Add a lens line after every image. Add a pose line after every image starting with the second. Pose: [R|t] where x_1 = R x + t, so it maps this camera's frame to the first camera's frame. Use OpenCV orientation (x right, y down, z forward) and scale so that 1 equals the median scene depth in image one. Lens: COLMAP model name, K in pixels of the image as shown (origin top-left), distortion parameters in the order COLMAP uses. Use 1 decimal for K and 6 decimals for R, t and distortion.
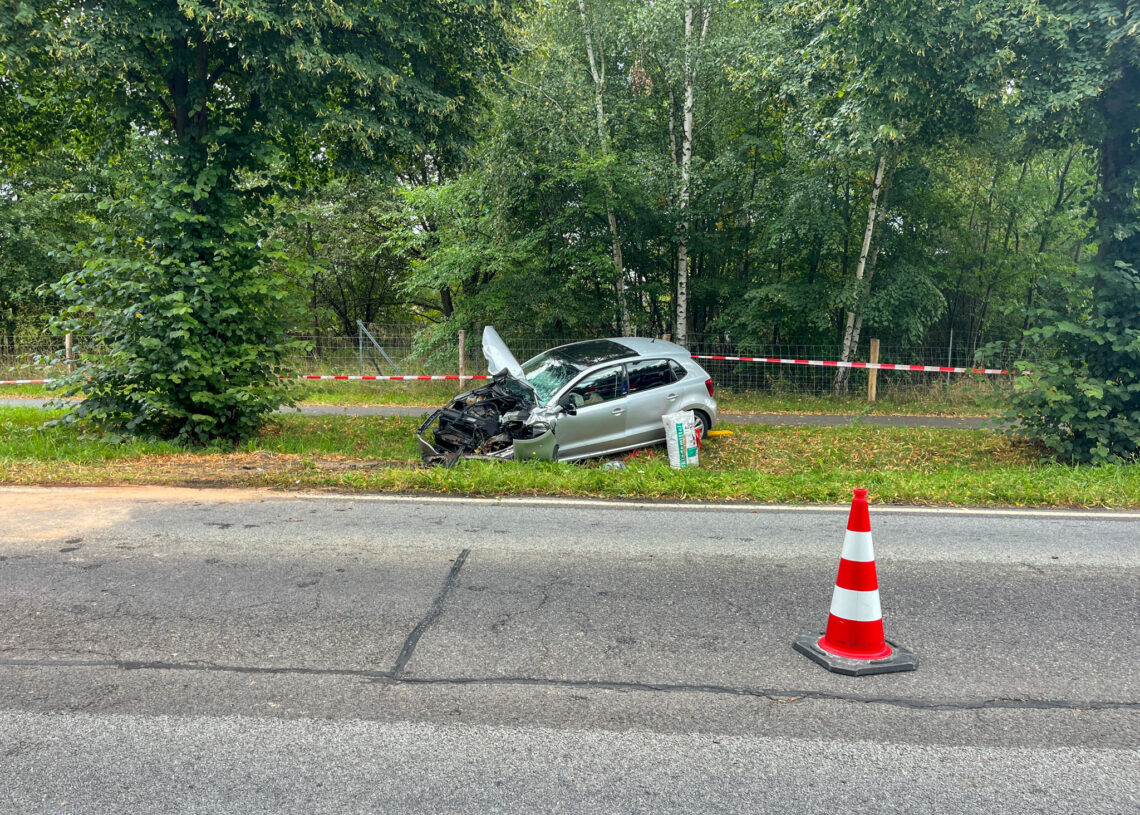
lens RADIAL K [[863.2, 0, 572.7], [0, 863.2, 414.5], [0, 0, 1]] dist [0.030549, -0.010707]
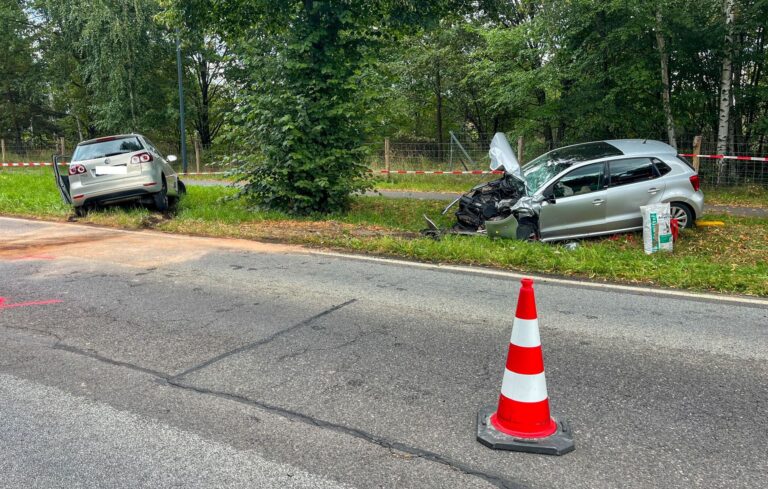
lens RADIAL K [[618.9, 0, 384.3], [0, 618.9, 239.8], [0, 0, 1]] dist [0.008458, -0.007302]
pose [[0.878532, 0.059575, -0.473953, 0.209845], [-0.028365, 0.996948, 0.072737, -0.005058], [0.476840, -0.050458, 0.877541, 0.099898]]
